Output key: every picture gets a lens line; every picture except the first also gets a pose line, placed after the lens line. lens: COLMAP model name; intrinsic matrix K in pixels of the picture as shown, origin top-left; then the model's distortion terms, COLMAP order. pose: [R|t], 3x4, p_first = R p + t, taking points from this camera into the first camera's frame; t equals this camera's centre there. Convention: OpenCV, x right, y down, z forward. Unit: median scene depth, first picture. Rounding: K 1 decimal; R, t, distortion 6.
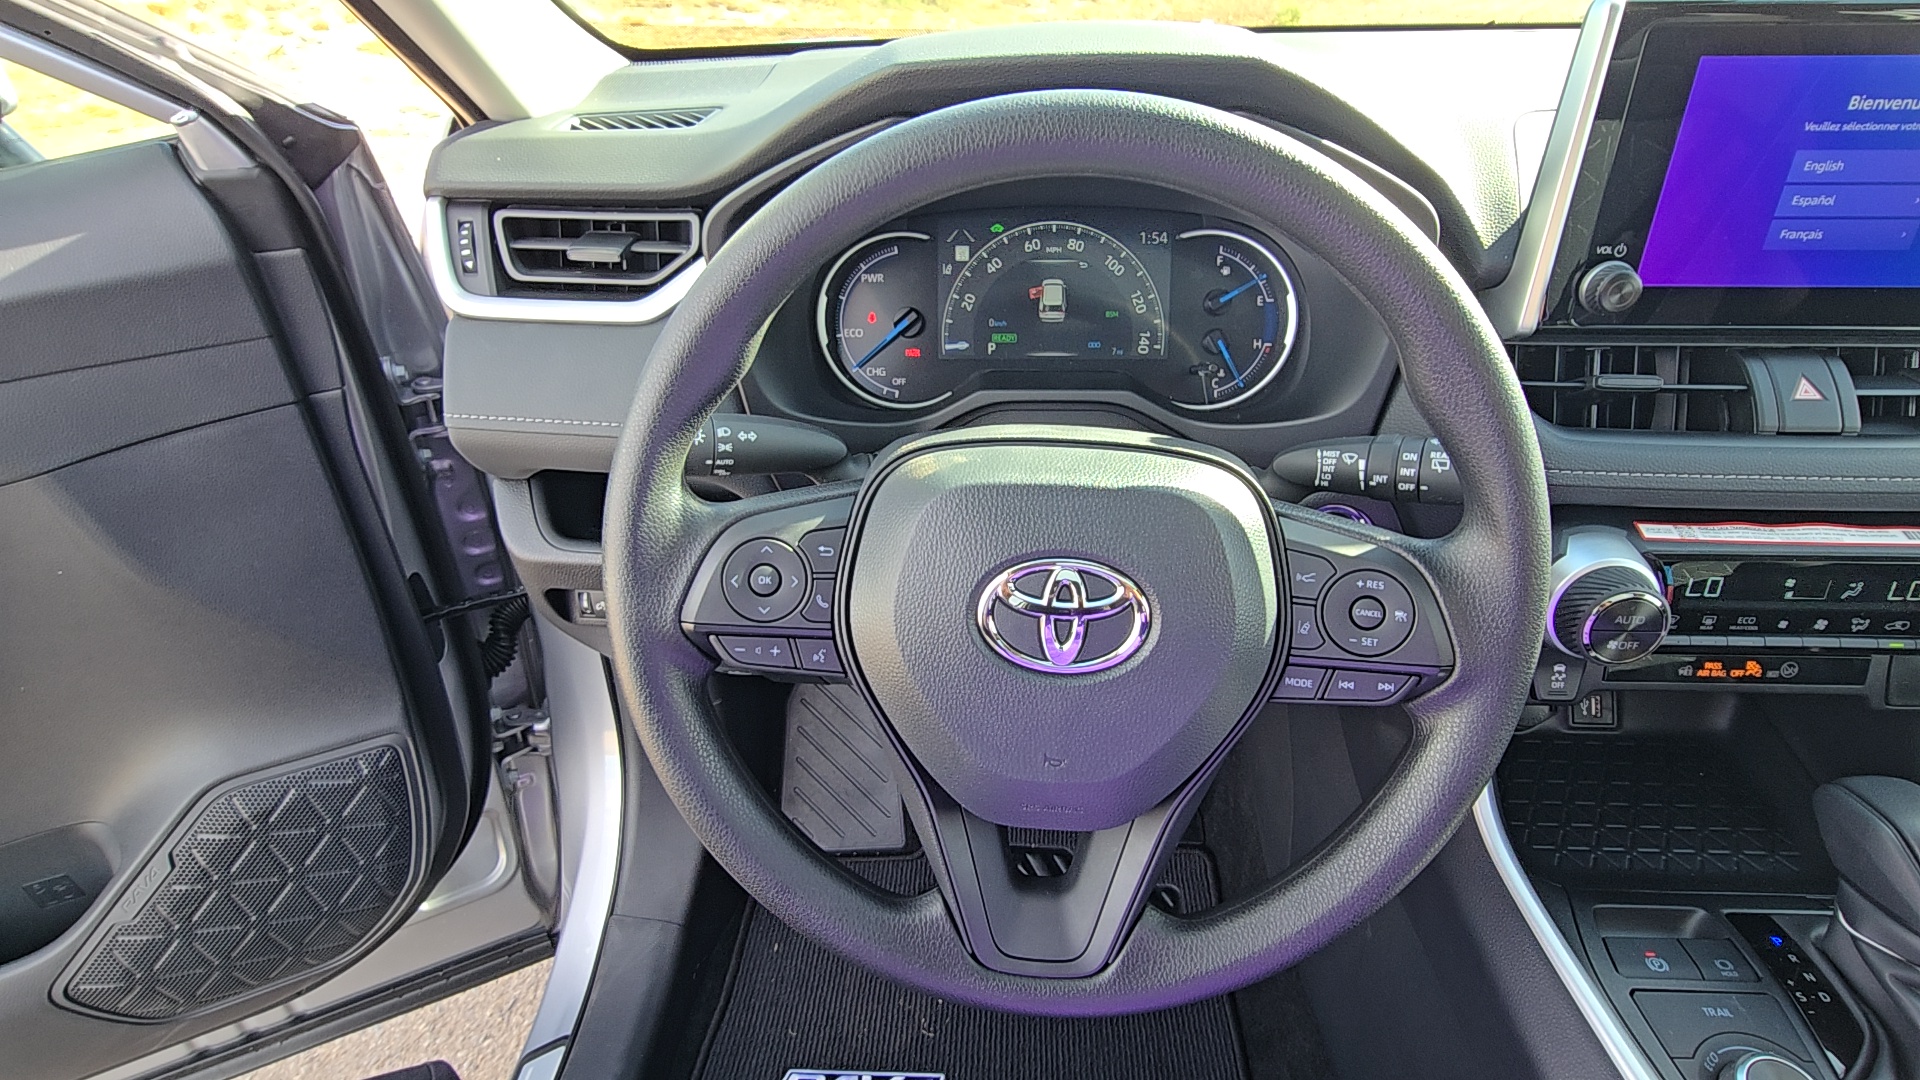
lens RADIAL K [[972.9, 0, 953.6], [0, 972.9, 541.0], [0, 0, 1]] dist [-0.000471, 0.000839]
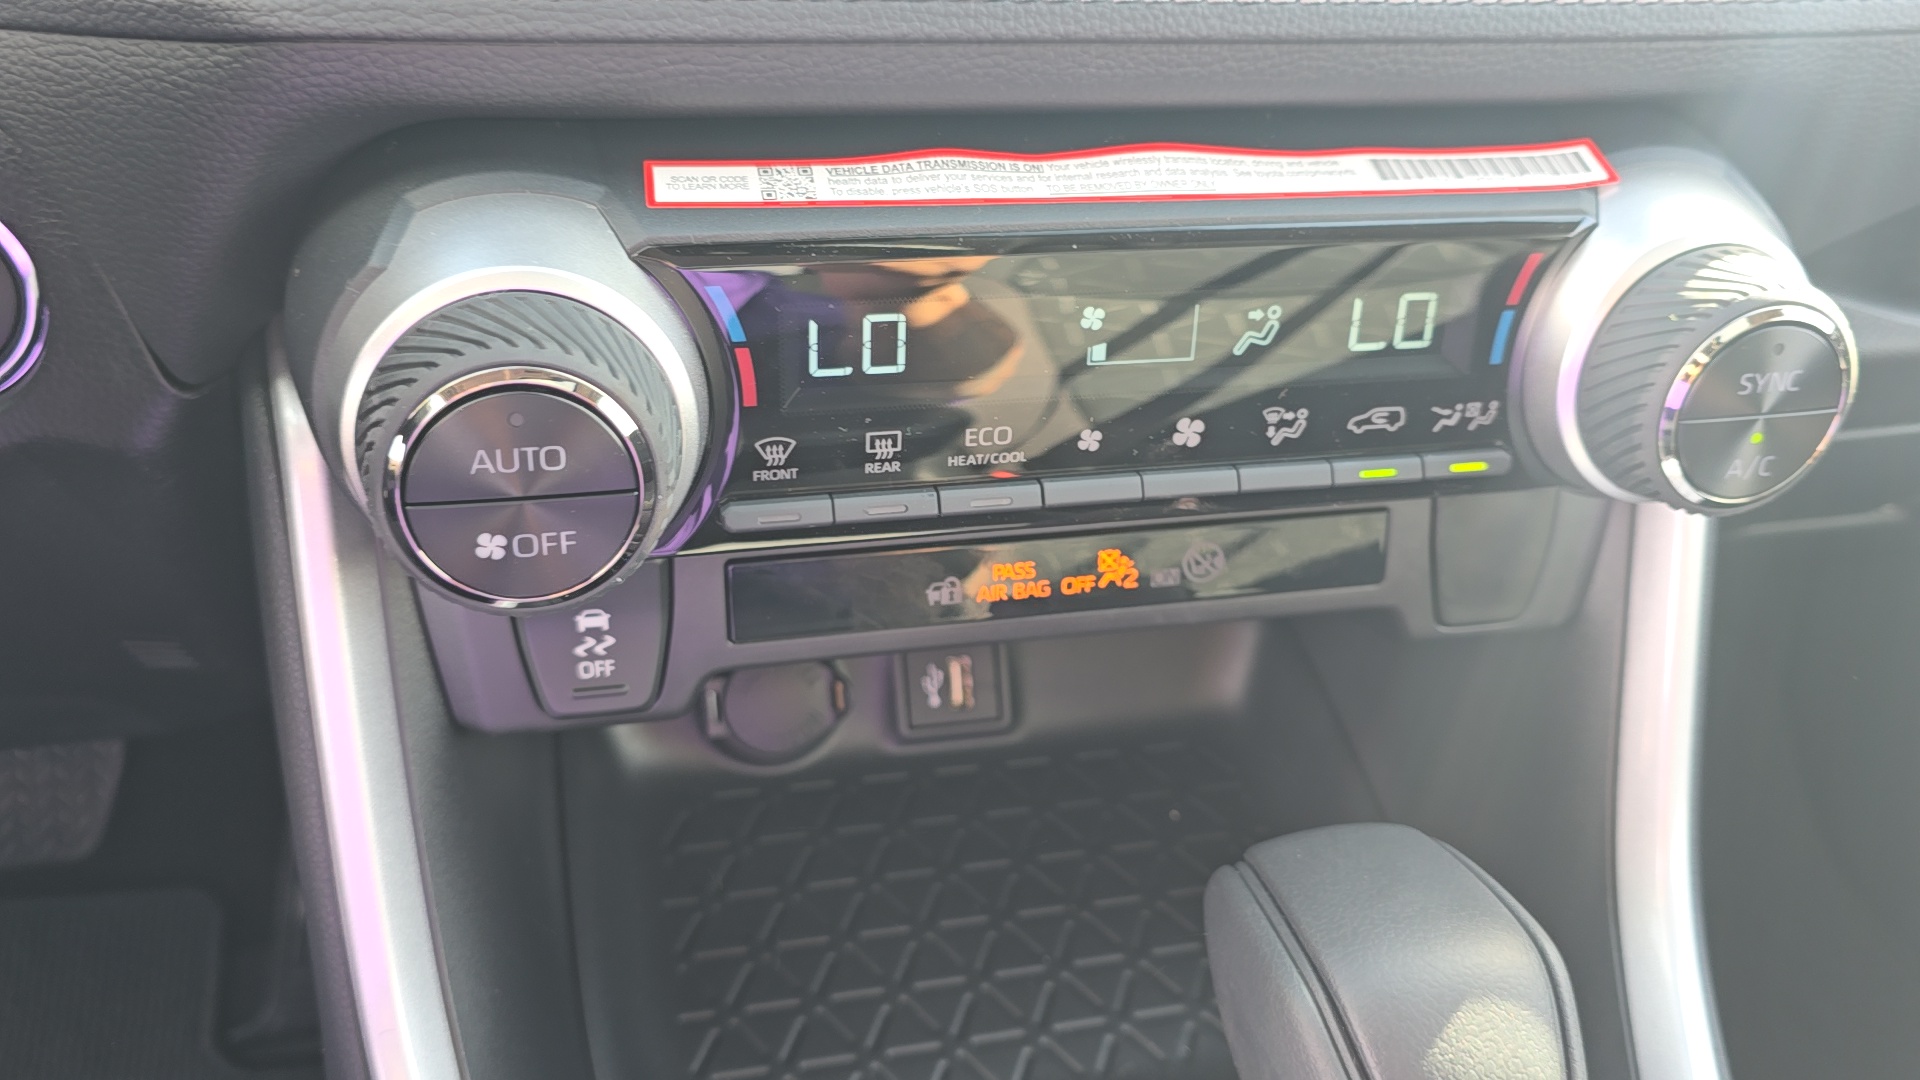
lens RADIAL K [[1682.8, 0, 950.6], [0, 1682.8, 530.6], [0, 0, 1]] dist [0.010188, -0.016028]
pose [[0.958158, -0.090895, 0.271425, 0.641692], [0.071922, 0.994271, 0.079070, 0.066883], [-0.277057, -0.056240, 0.959206, 0.433938]]
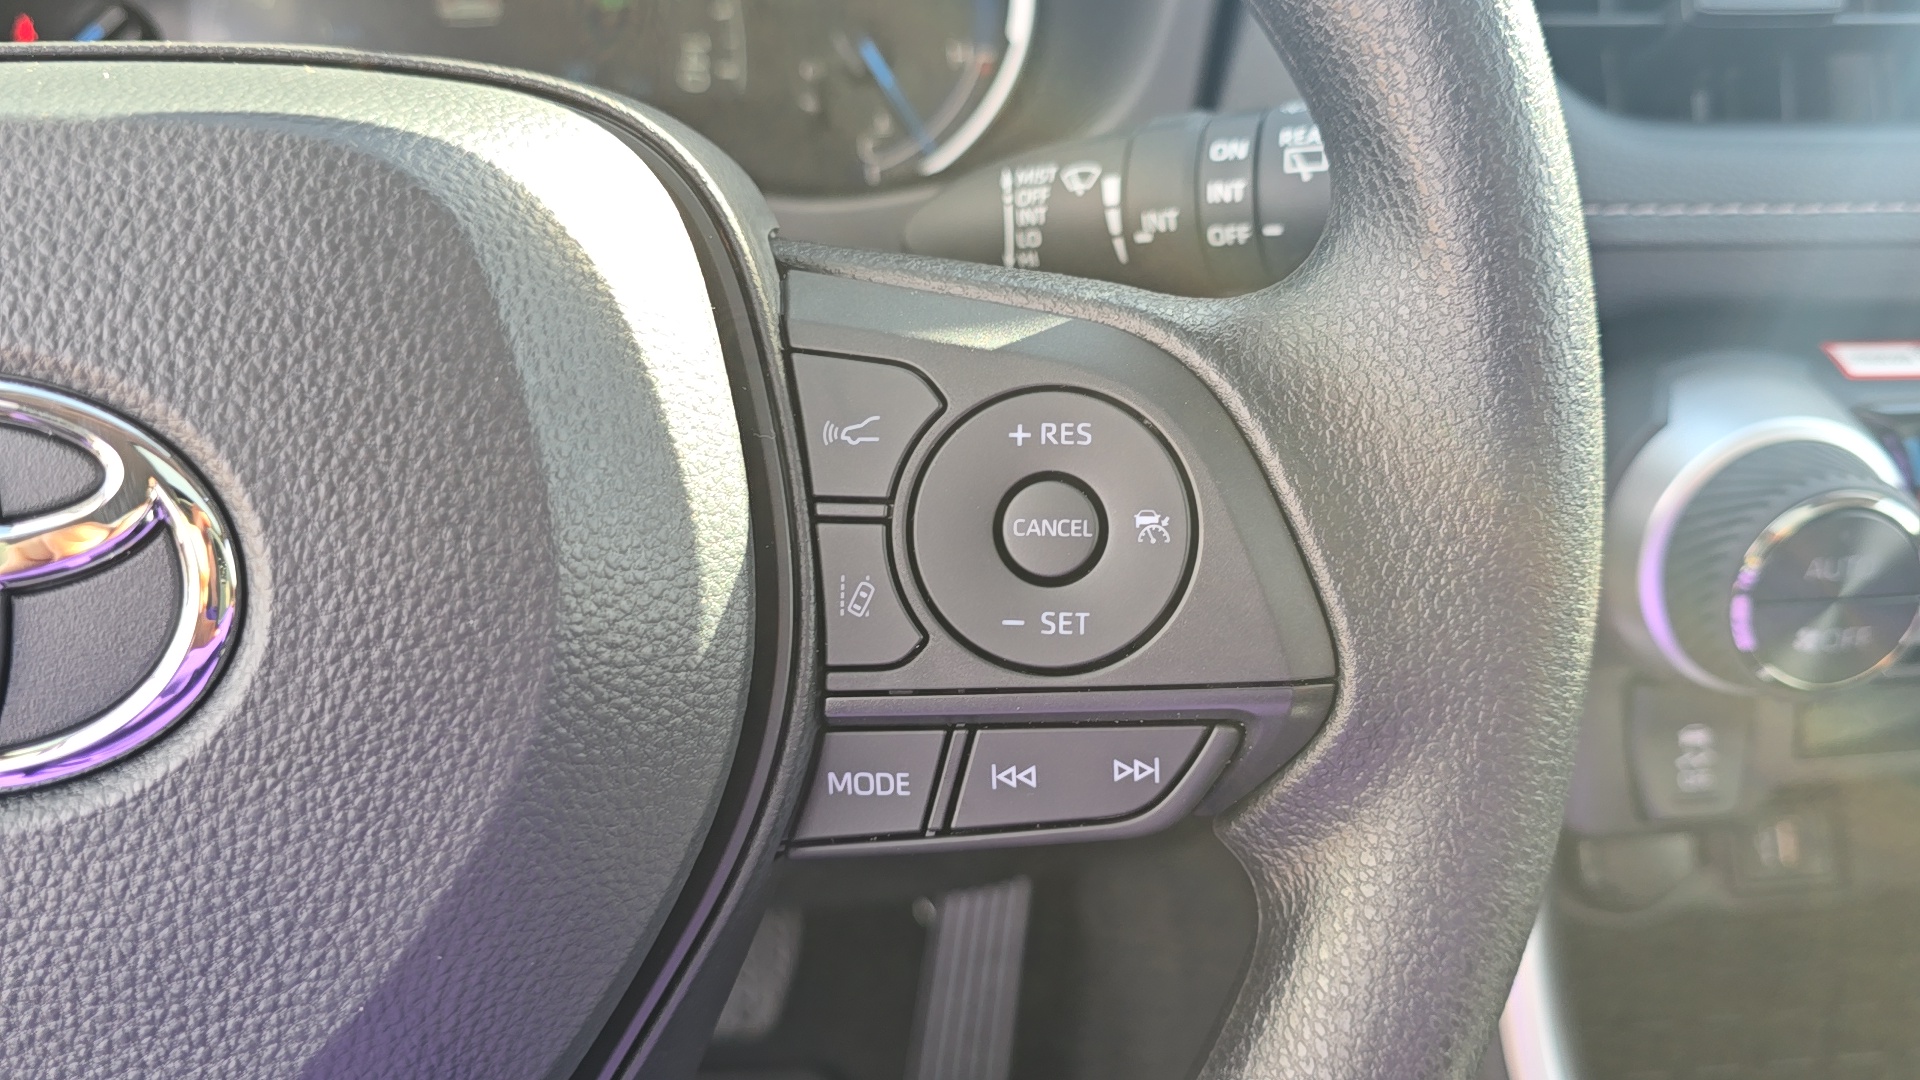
lens RADIAL K [[1682.8, 0, 960.0], [0, 1682.8, 554.7], [0, 0, 1]] dist [0.010188, -0.016028]
pose [[0.987686, -0.067658, 0.141064, 0.250447], [0.078975, 0.993958, -0.076229, 0.092983], [-0.135055, 0.086430, 0.987061, 0.377912]]
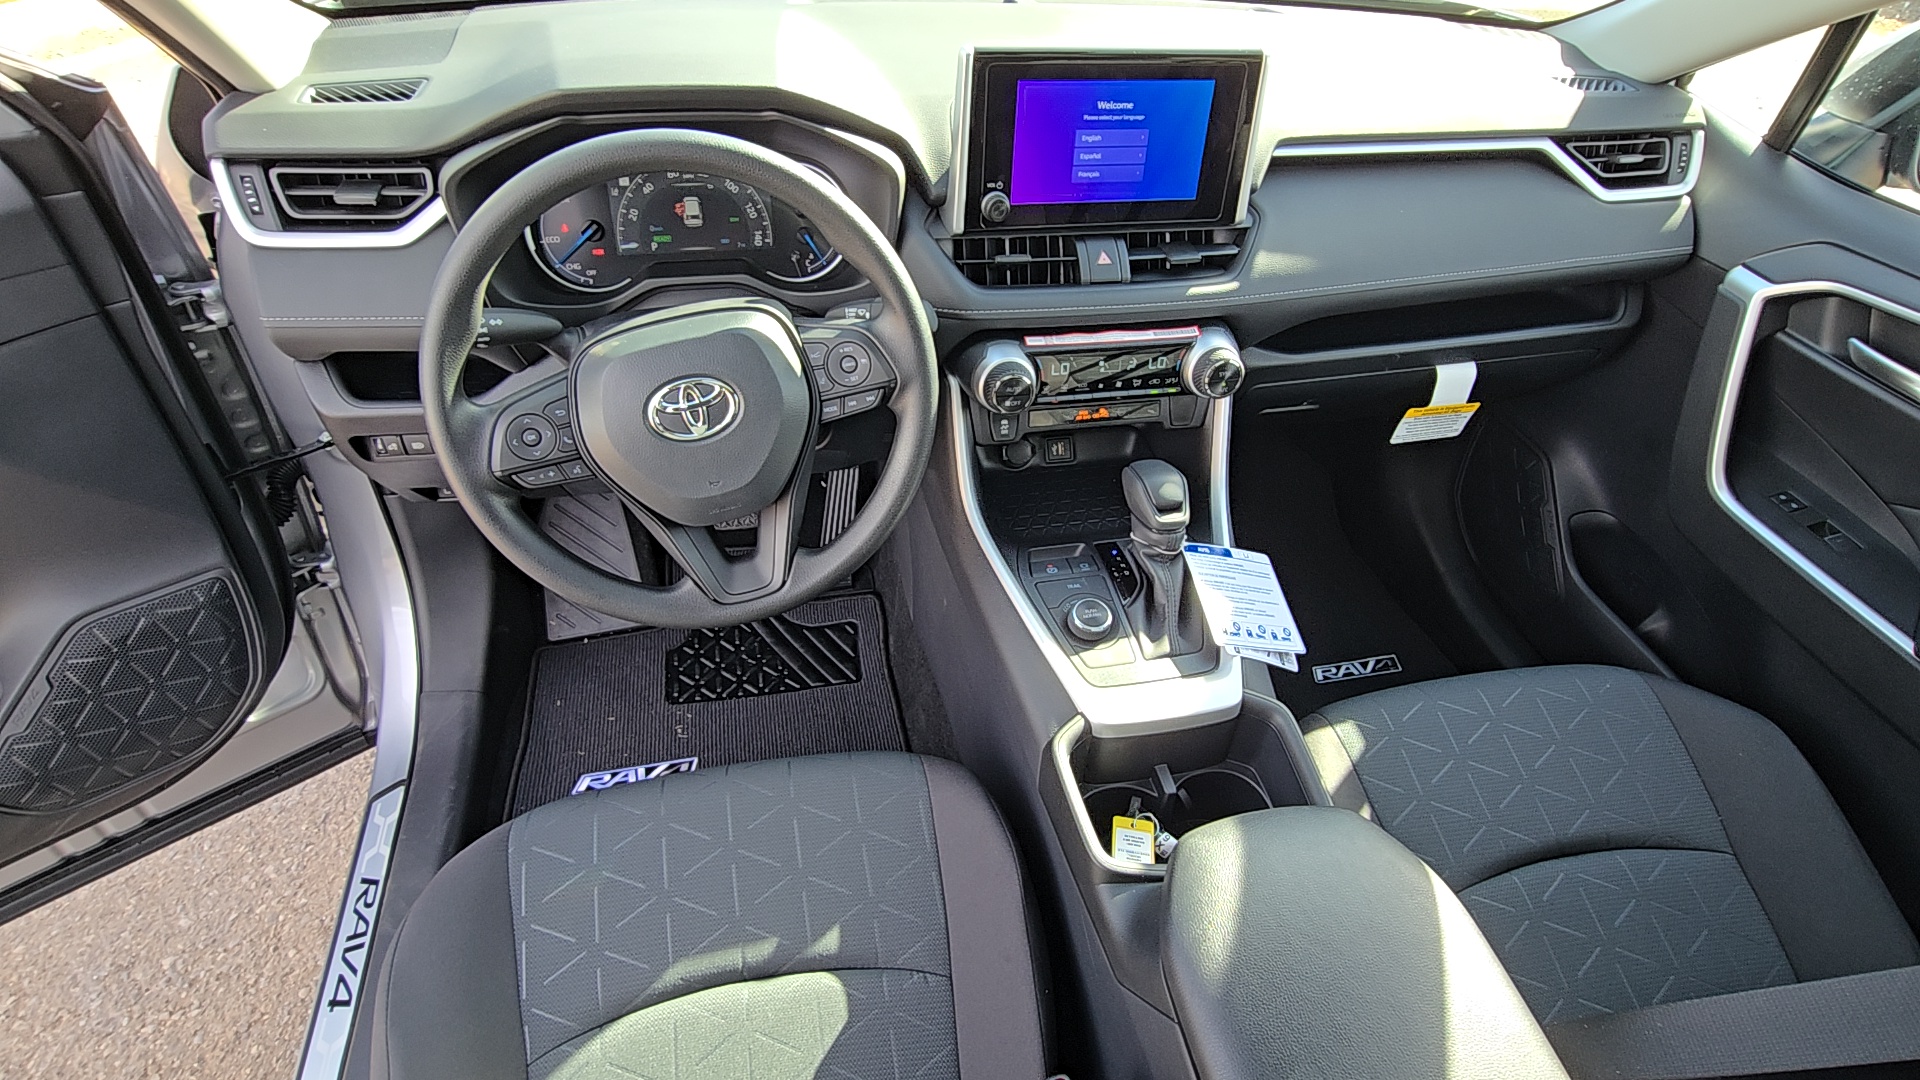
lens RADIAL K [[972.9, 0, 967.6], [0, 972.9, 540.9], [0, 0, 1]] dist [-0.000471, 0.000839]
pose [[0.957787, -0.124976, 0.258891, 0.073774], [0.082473, 0.982158, 0.169007, 0.040477], [-0.275394, -0.140521, 0.951006, -0.784977]]
